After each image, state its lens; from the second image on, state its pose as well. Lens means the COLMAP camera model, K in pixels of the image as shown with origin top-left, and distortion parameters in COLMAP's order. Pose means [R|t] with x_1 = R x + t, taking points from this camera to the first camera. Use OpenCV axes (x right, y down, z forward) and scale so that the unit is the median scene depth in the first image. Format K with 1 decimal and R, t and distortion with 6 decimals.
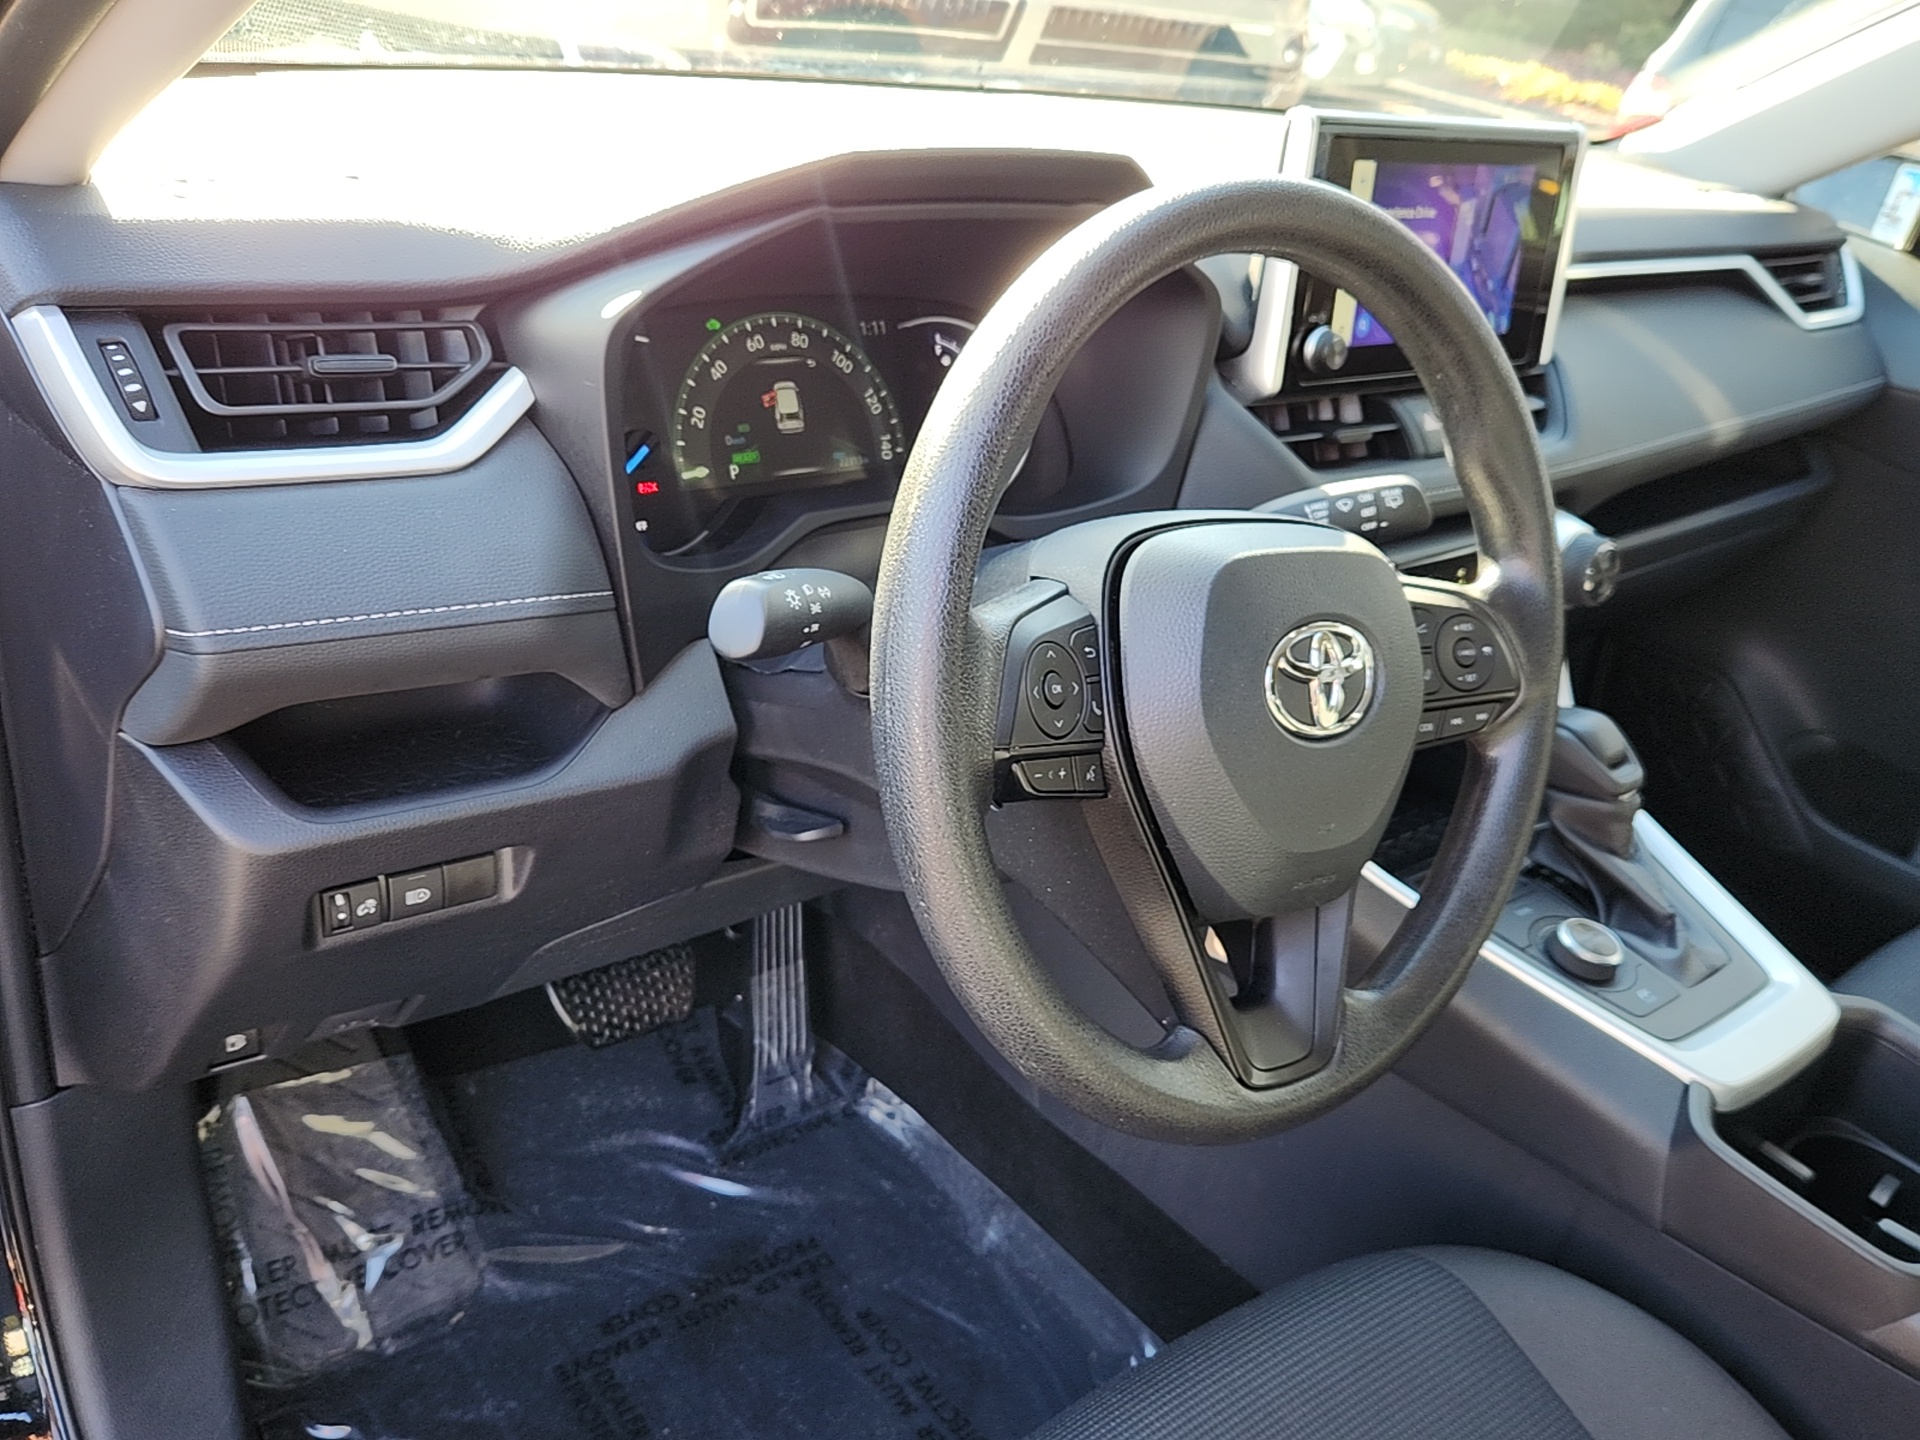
lens RADIAL K [[1593.5, 0, 993.5], [0, 1593.5, 718.1], [0, 0, 1]] dist [0.136802, -0.205419]
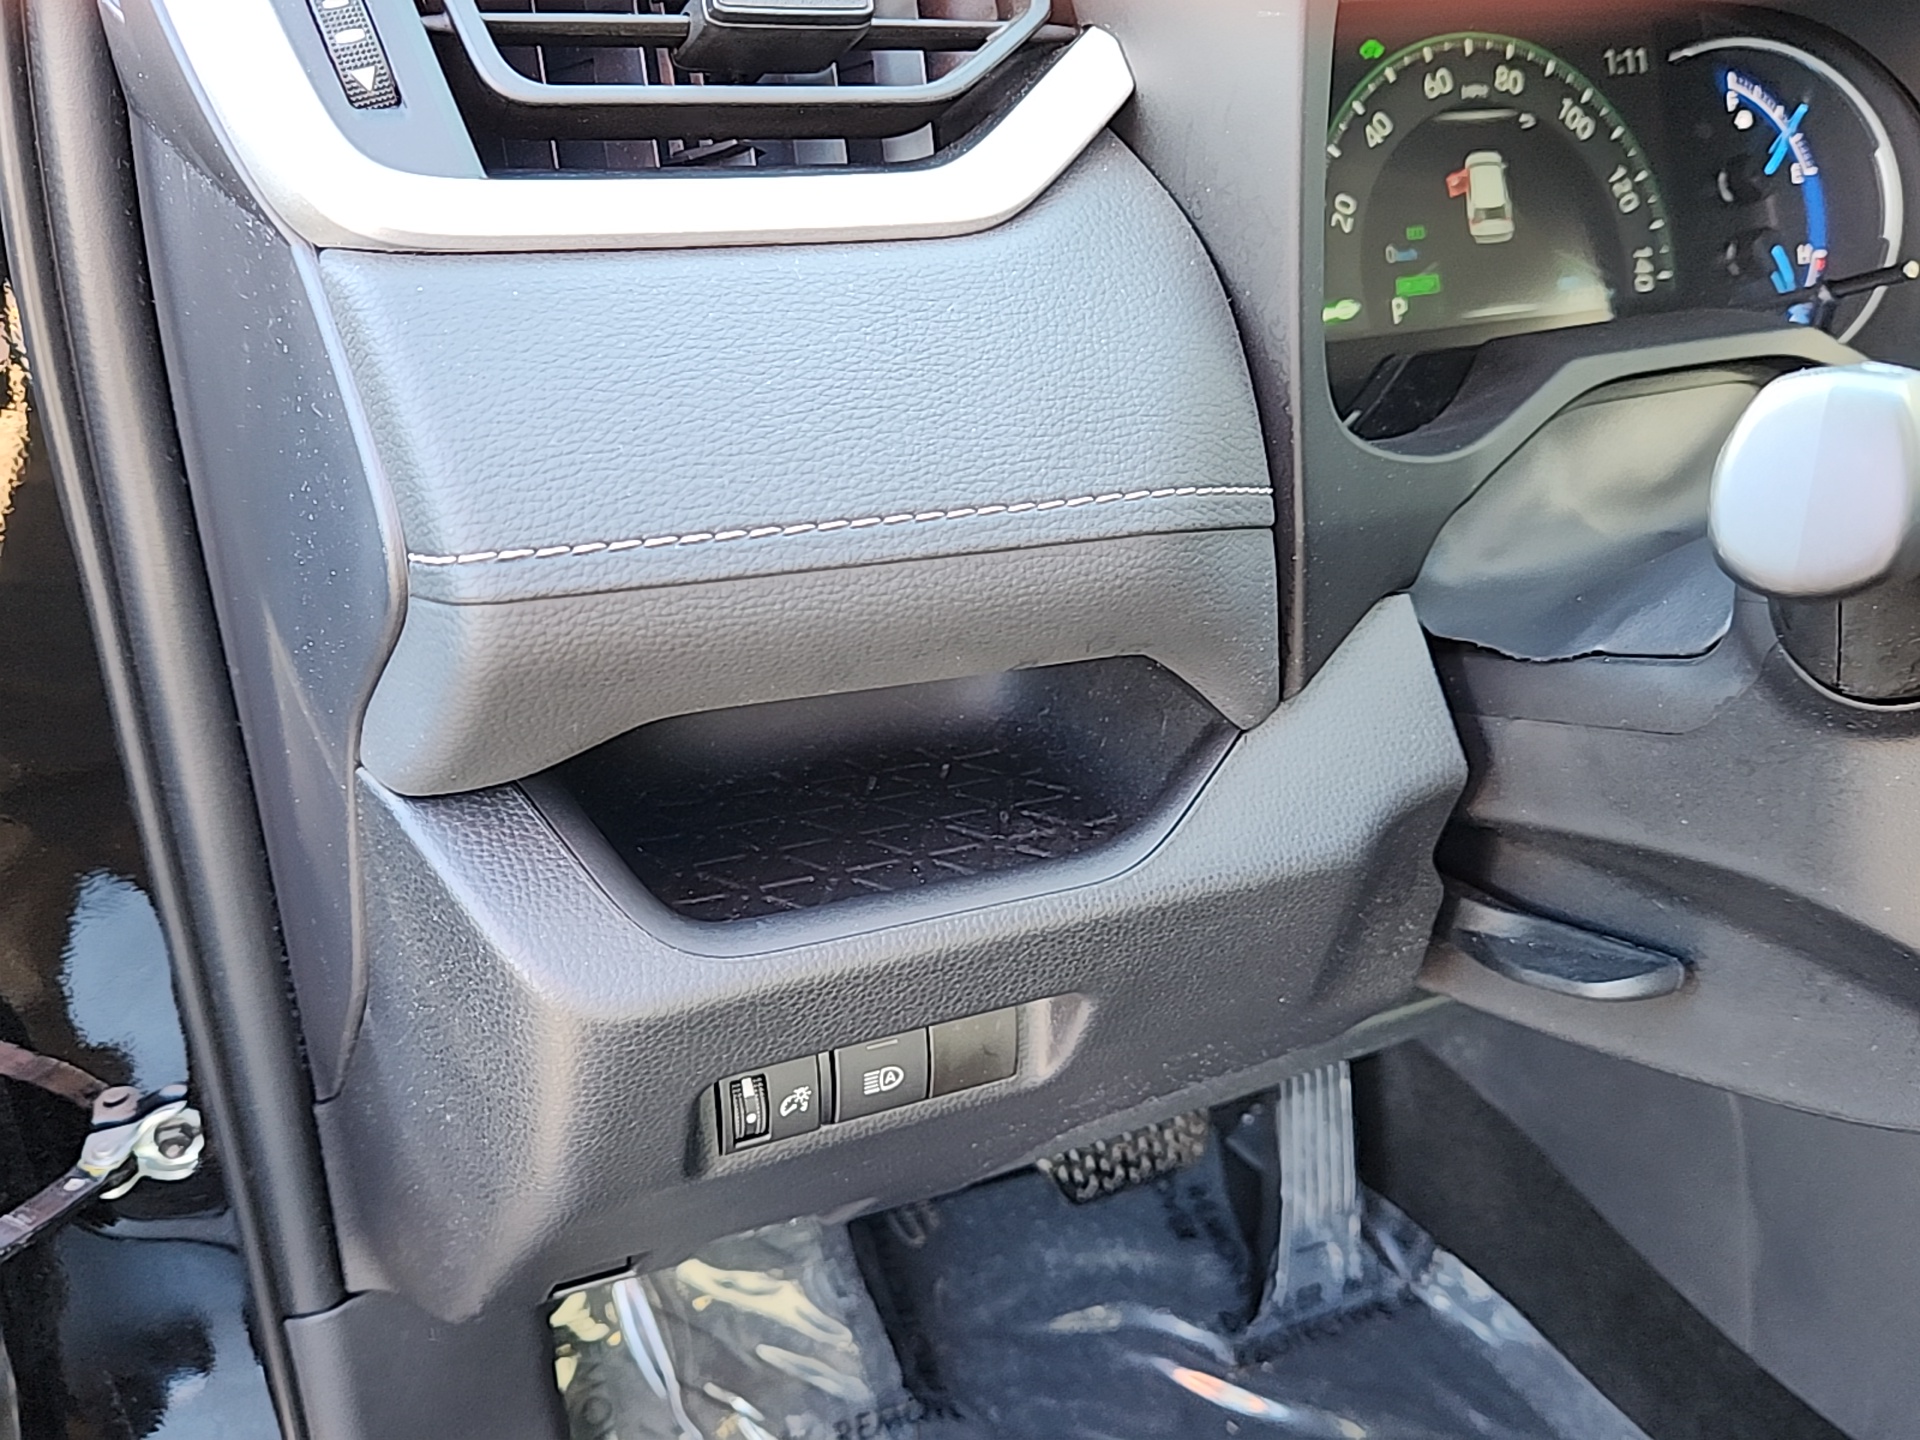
lens RADIAL K [[1663.5, 0, 1013.6], [0, 1663.5, 697.8], [0, 0, 1]] dist [0.117348, -0.168342]
pose [[0.974294, 0.004379, -0.225237, -0.153714], [-0.009114, 0.999759, -0.019986, -0.003655], [0.225096, 0.021525, 0.974099, 0.379087]]
